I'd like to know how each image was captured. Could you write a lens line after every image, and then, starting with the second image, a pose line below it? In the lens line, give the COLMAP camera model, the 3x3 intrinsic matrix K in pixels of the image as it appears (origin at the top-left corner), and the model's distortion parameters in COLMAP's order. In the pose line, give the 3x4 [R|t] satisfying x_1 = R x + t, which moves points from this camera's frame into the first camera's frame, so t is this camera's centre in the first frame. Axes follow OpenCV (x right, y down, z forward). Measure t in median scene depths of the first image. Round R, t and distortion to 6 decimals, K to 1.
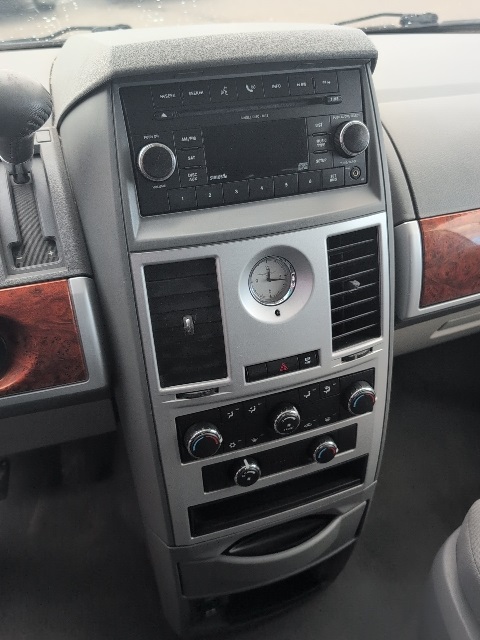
lens RADIAL K [[519.9, 0, 240.0], [0, 519.9, 320.0], [0, 0, 1]] dist [-0.004014, -0.008701]
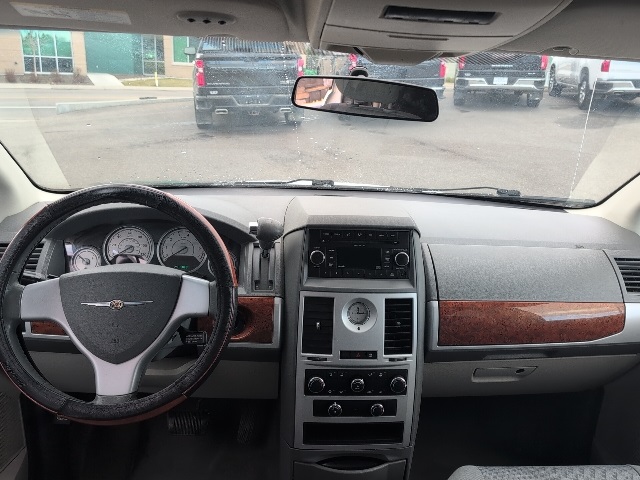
lens RADIAL K [[534.3, 0, 324.2], [0, 534.3, 235.0], [0, 0, 1]] dist [0.018540, -0.009572]
pose [[0.963247, 0.132254, -0.233804, 0.380948], [-0.199500, 0.935074, -0.292978, 0.288141], [0.179877, 0.328854, 0.927092, -1.186263]]
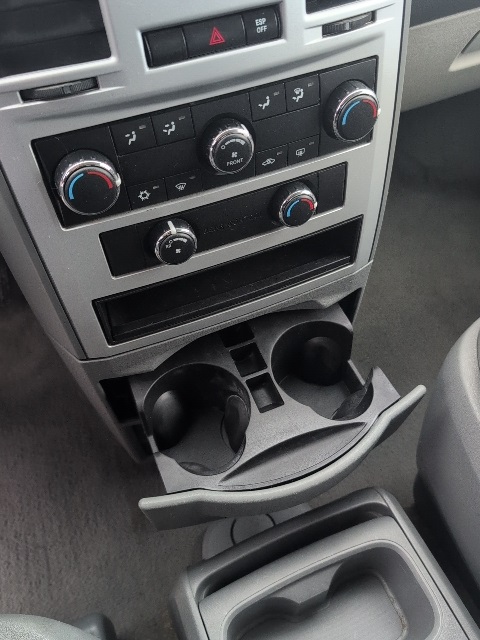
lens RADIAL K [[534.3, 0, 244.9], [0, 534.3, 321.2], [0, 0, 1]] dist [0.018540, -0.009572]
pose [[0.997923, -0.056265, 0.031352, 0.075779], [0.043965, 0.950747, 0.306834, 0.194446], [-0.047072, -0.304819, 0.951246, 0.354001]]
